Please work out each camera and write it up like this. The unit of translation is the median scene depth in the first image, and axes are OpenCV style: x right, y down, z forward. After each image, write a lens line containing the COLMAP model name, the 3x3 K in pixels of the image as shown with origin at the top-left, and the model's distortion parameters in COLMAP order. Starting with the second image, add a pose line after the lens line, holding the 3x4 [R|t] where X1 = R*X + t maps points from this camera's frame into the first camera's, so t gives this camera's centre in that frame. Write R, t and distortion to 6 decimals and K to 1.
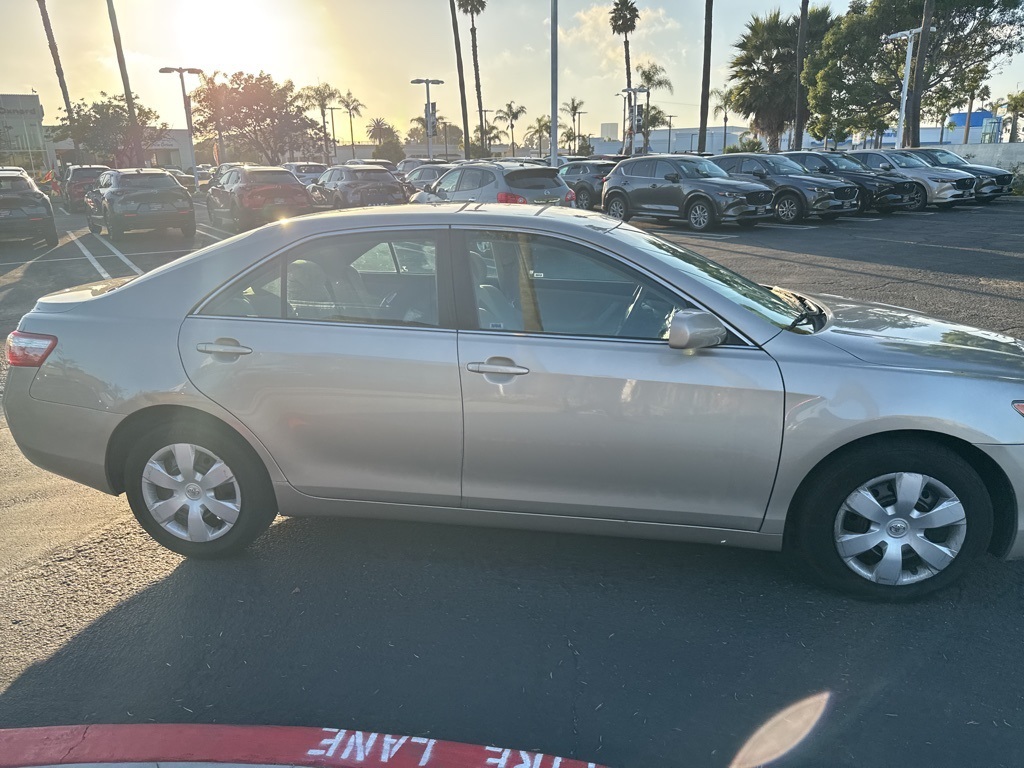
lens RADIAL K [[727.3, 0, 505.8], [0, 727.3, 379.5], [0, 0, 1]] dist [0.016789, -0.021077]
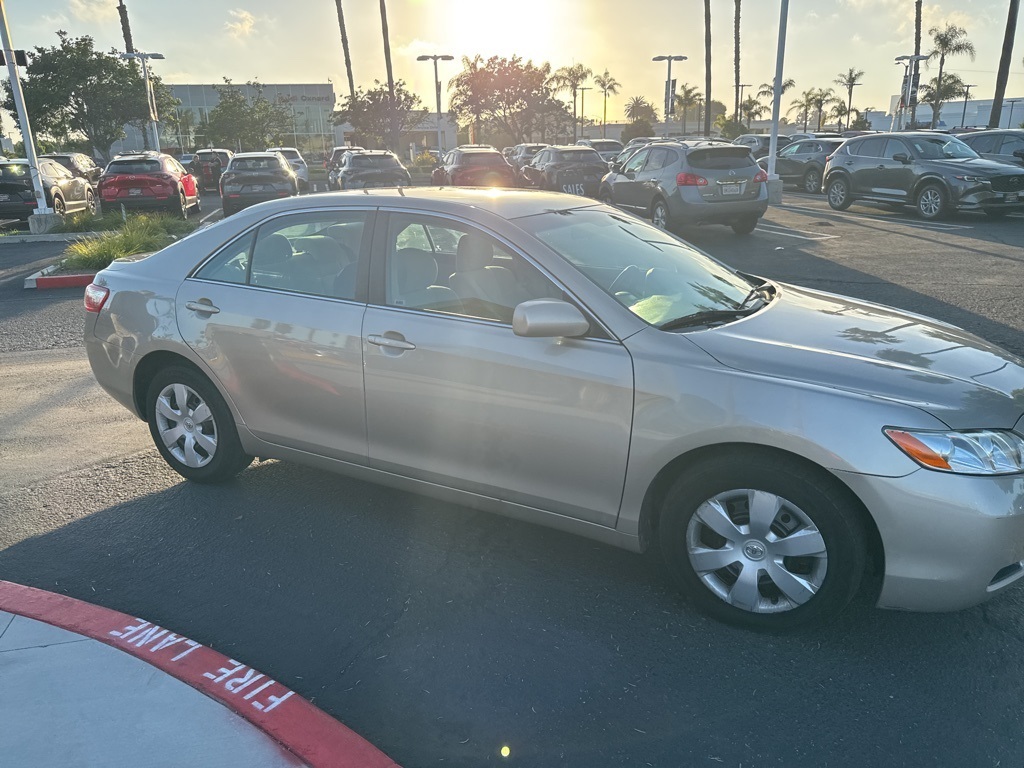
lens RADIAL K [[727.3, 0, 504.6], [0, 727.3, 380.7], [0, 0, 1]] dist [0.016789, -0.021077]
pose [[0.943106, 0.098197, -0.317662, 0.046454], [-0.089410, 0.995102, 0.042164, -0.001729], [0.320246, -0.011363, 0.947266, 0.002878]]
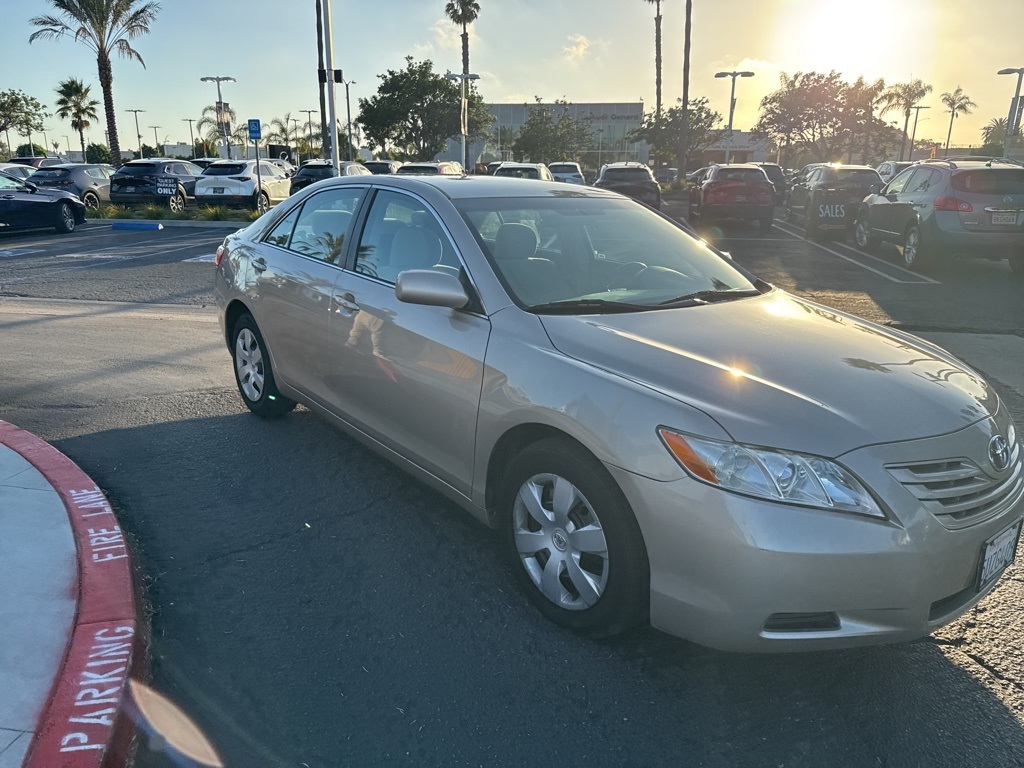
lens RADIAL K [[727.3, 0, 504.9], [0, 727.3, 383.4], [0, 0, 1]] dist [0.016789, -0.021077]
pose [[0.734230, 0.216258, -0.643536, 0.092529], [-0.215859, 0.973082, 0.080721, -0.003656], [0.643670, 0.079646, 0.761147, 0.024137]]
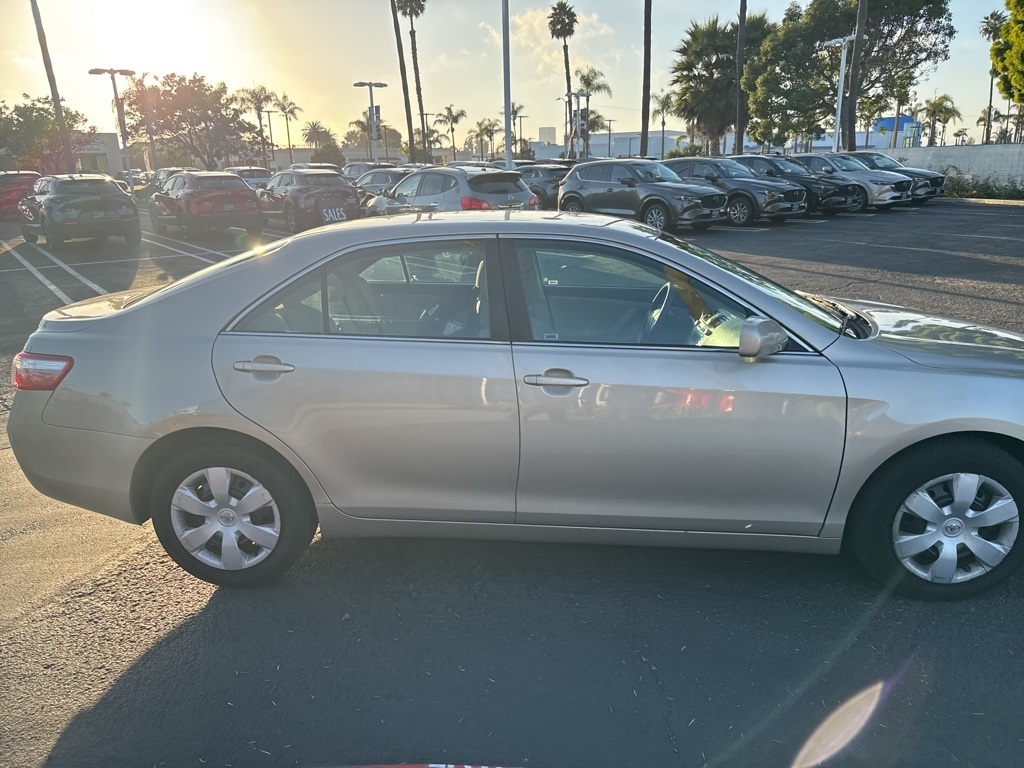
lens RADIAL K [[727.3, 0, 505.3], [0, 727.3, 386.4], [0, 0, 1]] dist [0.016789, -0.021077]
pose [[0.996796, -0.025579, 0.075789, -0.014354], [0.025292, 0.999669, 0.004739, -0.001269], [-0.075885, -0.002807, 0.997113, 0.002923]]
